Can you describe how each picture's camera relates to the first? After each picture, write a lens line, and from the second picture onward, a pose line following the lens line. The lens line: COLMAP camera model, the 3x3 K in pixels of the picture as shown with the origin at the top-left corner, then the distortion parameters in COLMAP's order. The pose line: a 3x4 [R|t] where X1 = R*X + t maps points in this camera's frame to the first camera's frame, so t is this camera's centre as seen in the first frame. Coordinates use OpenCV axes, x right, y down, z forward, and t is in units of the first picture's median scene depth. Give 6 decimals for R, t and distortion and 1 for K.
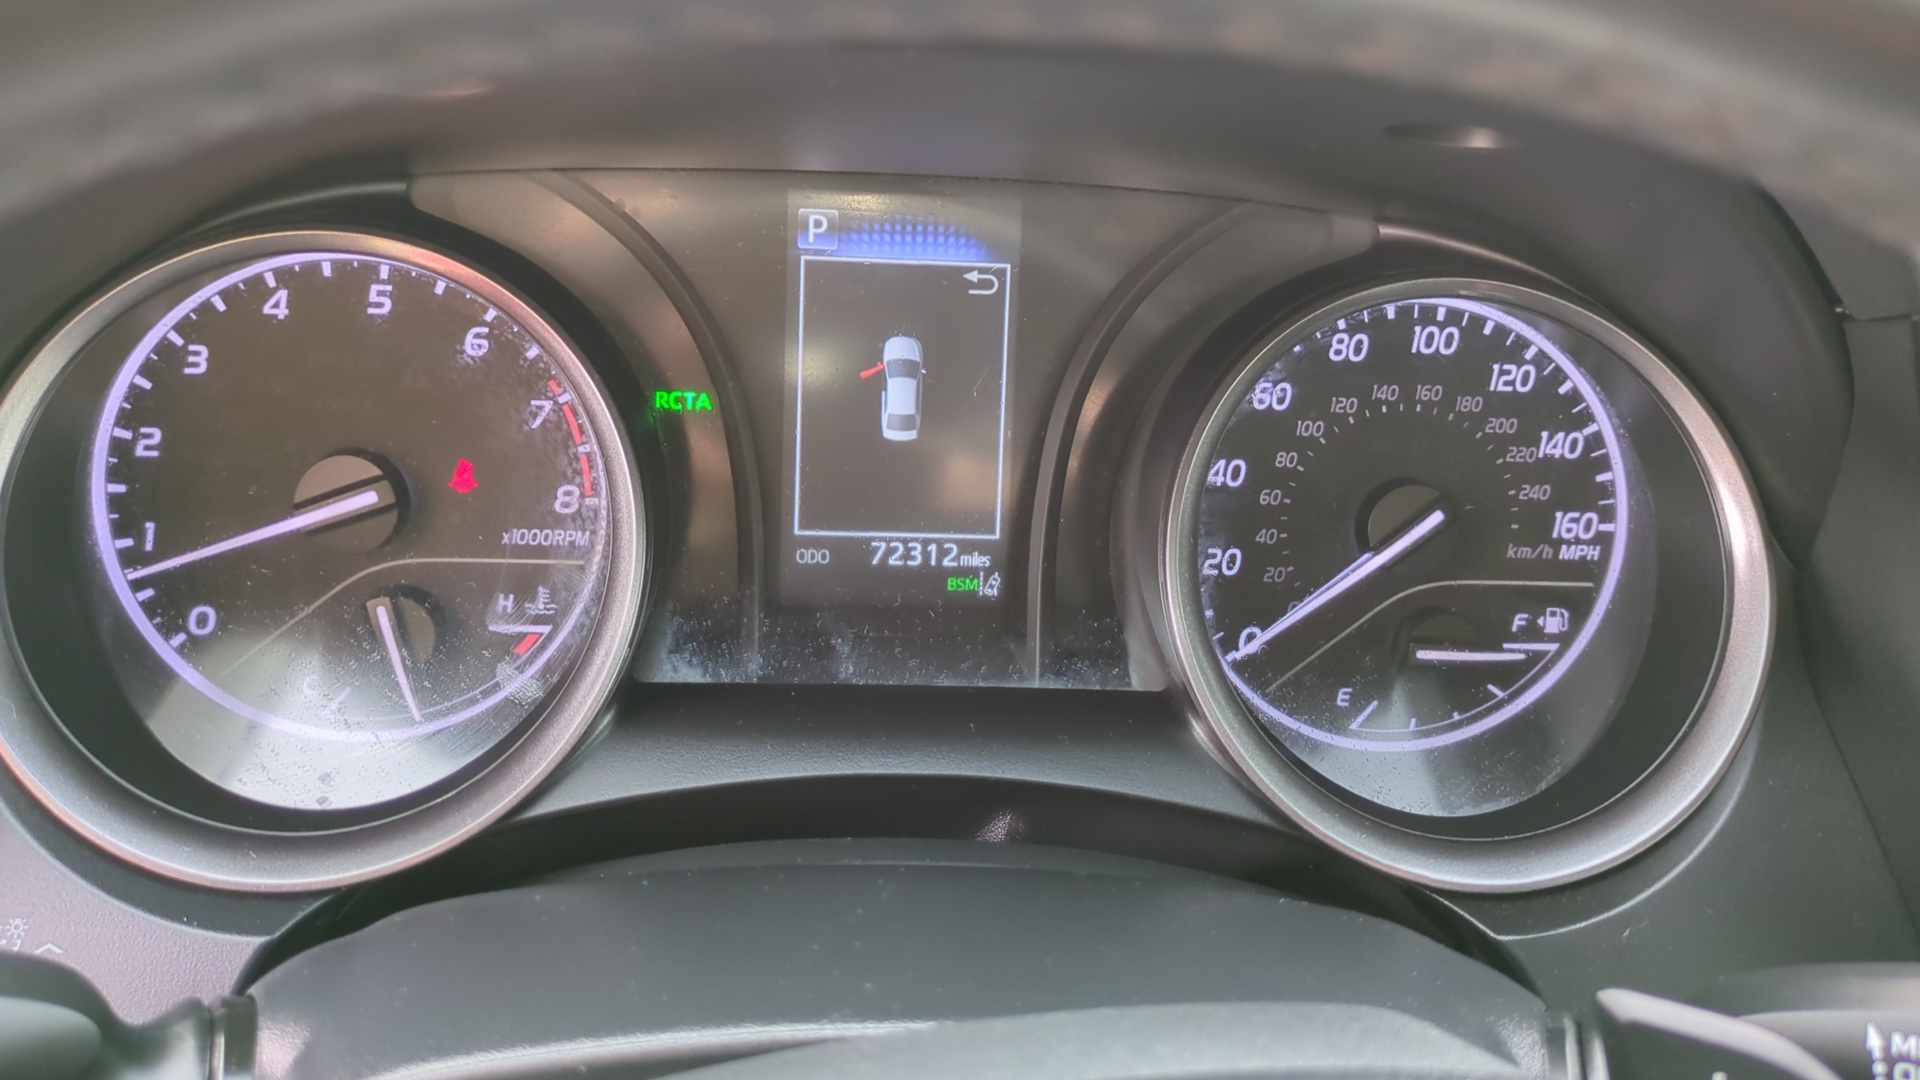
lens RADIAL K [[1639.3, 0, 964.1], [0, 1639.3, 516.6], [0, 0, 1]] dist [0.064781, -0.090804]
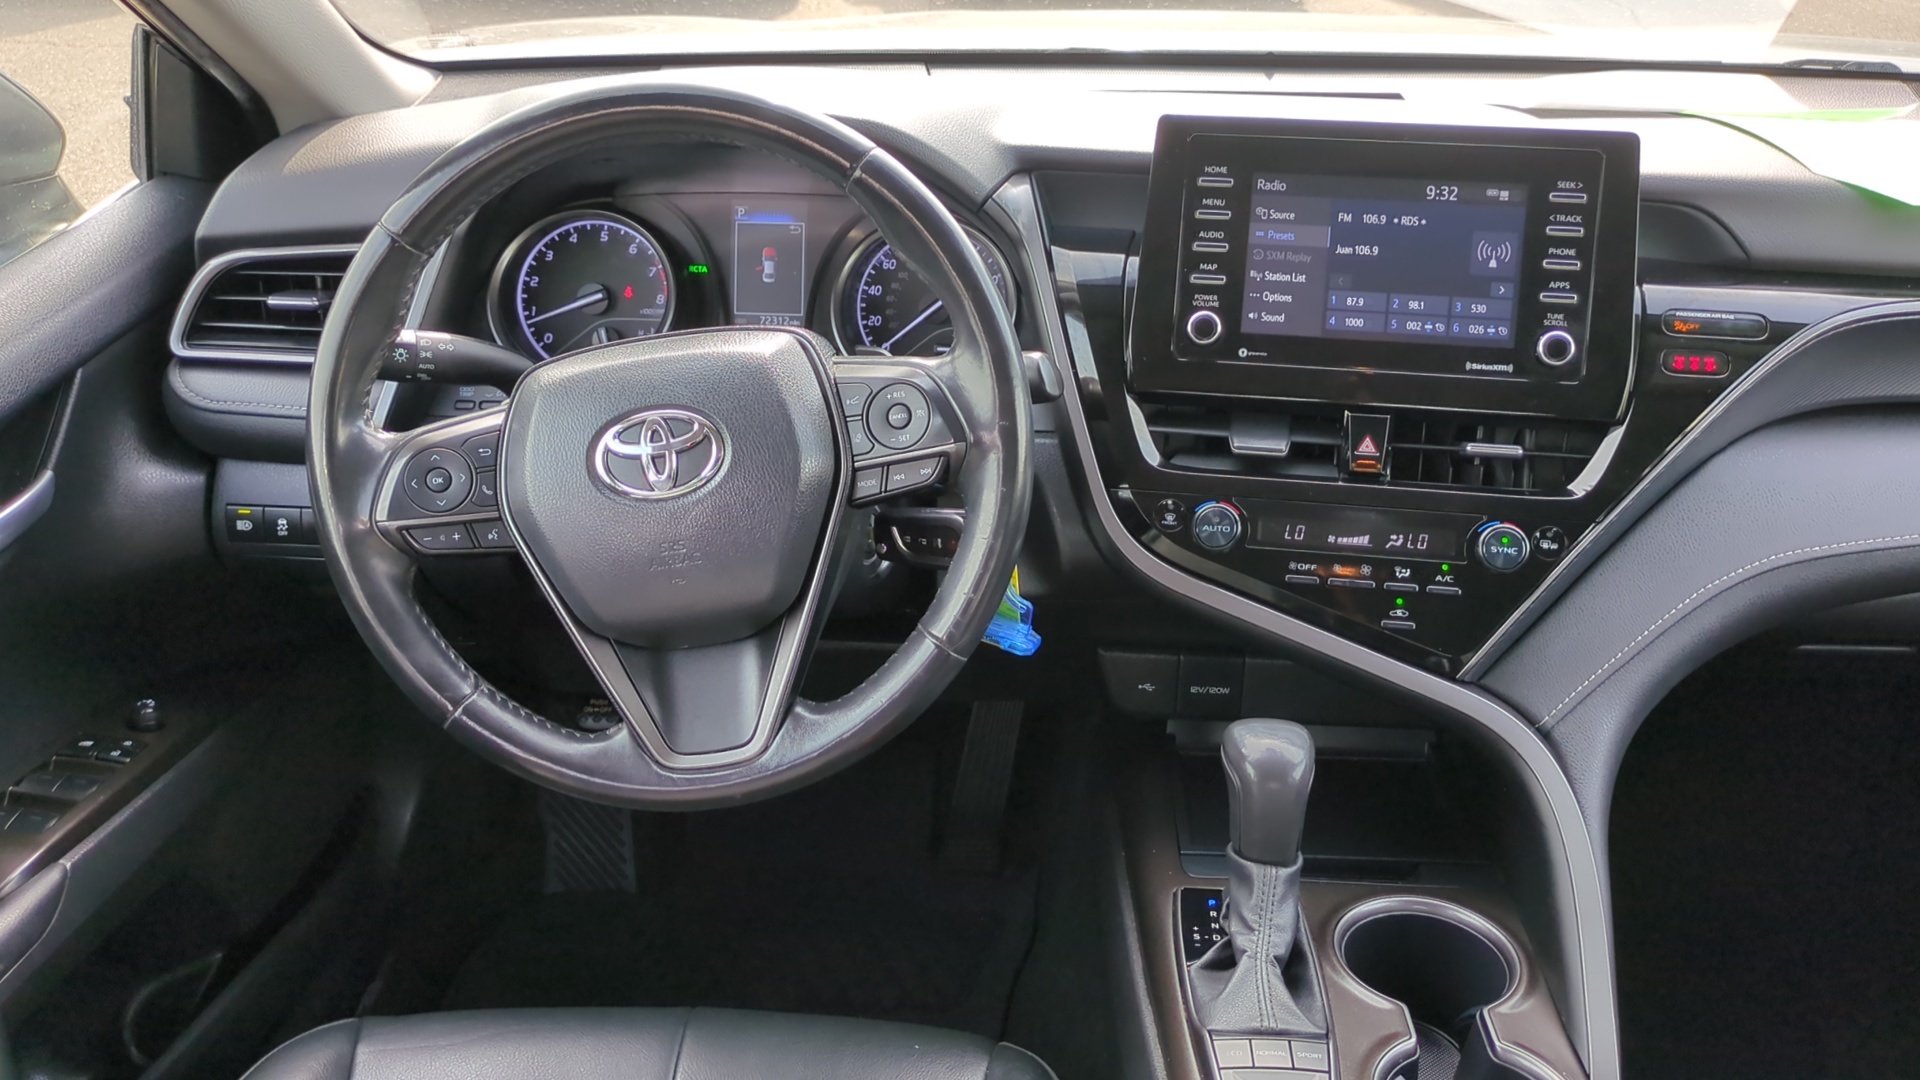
lens RADIAL K [[1639.3, 0, 955.8], [0, 1639.3, 532.4], [0, 0, 1]] dist [0.064781, -0.090804]
pose [[0.989633, -0.003794, -0.143570, 0.736173], [-0.007775, 0.996770, -0.079937, 0.653913], [0.143409, 0.080225, 0.986407, -1.898812]]
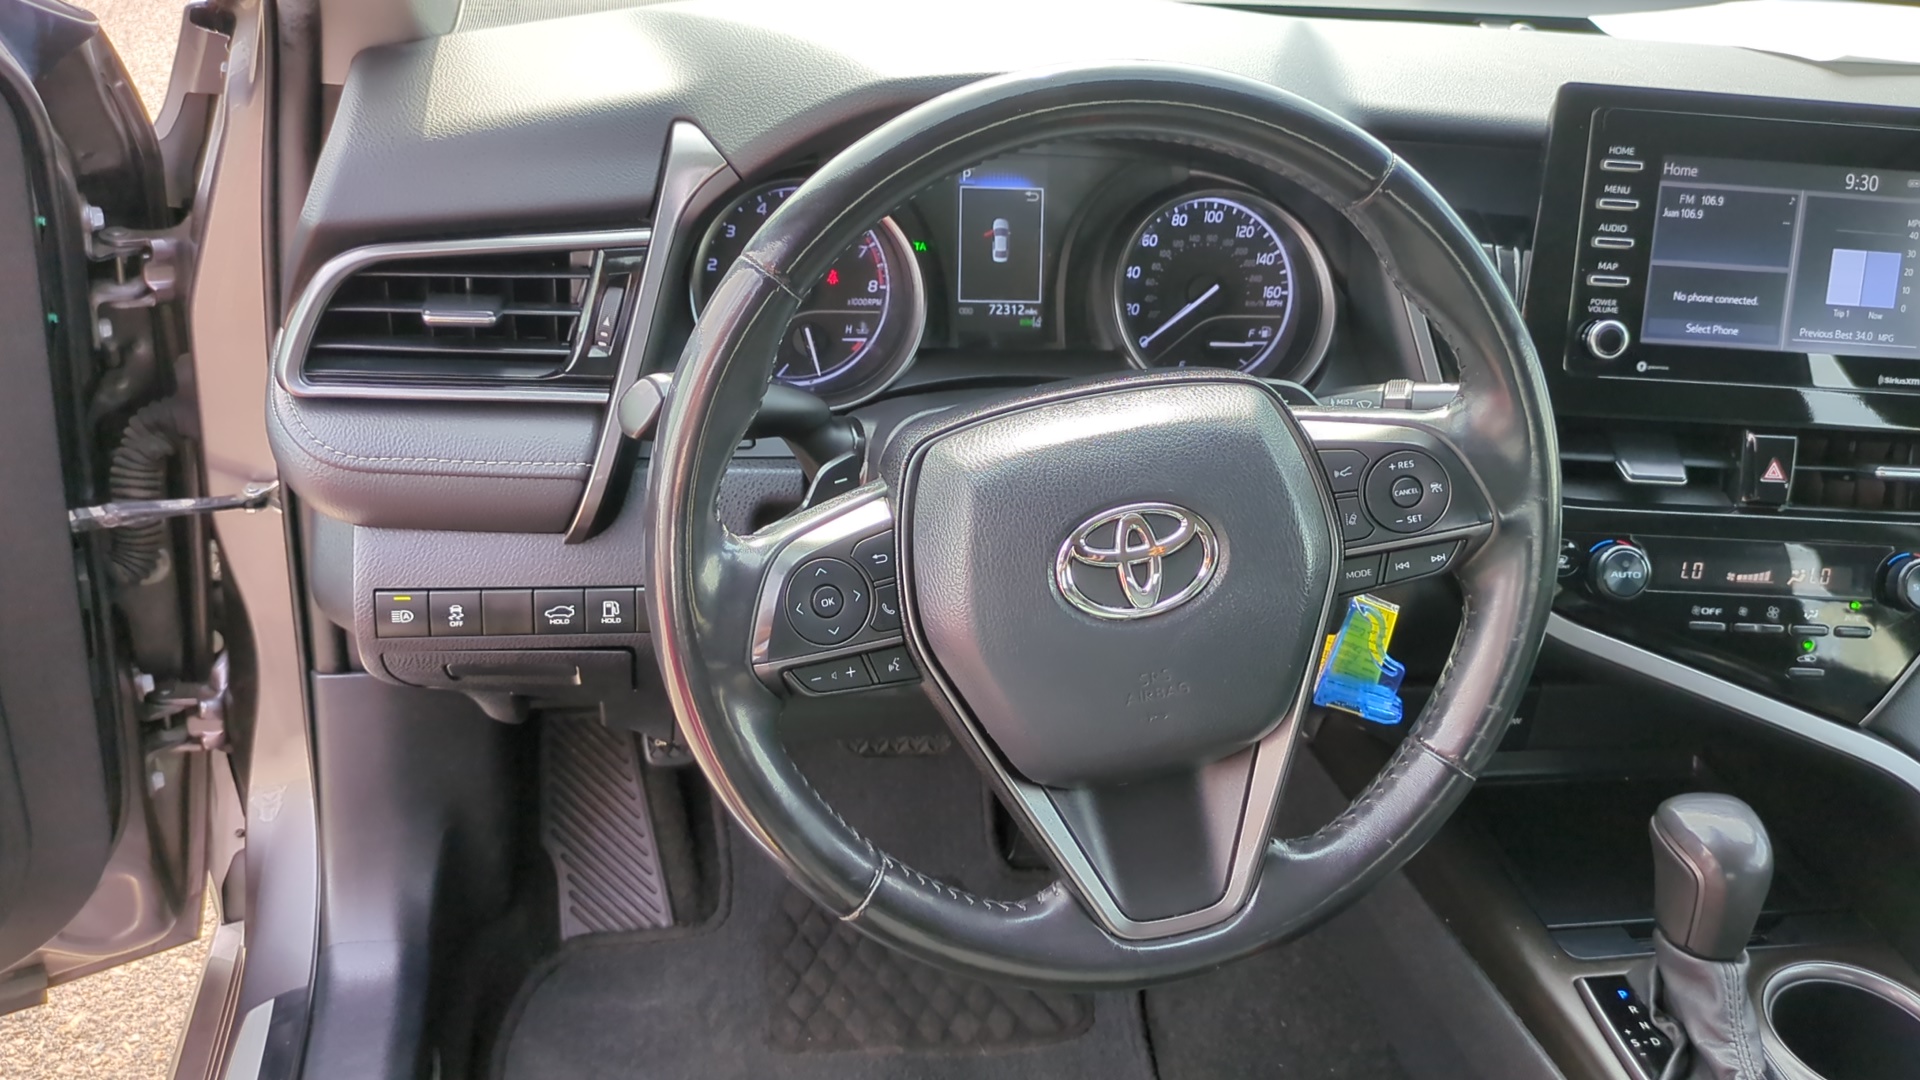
lens RADIAL K [[1639.3, 0, 969.4], [0, 1639.3, 527.8], [0, 0, 1]] dist [0.064781, -0.090804]
pose [[0.995571, -0.034928, 0.087282, -0.314885], [0.032647, 0.999091, 0.027429, 0.282722], [-0.088160, -0.024458, 0.995806, -1.453414]]
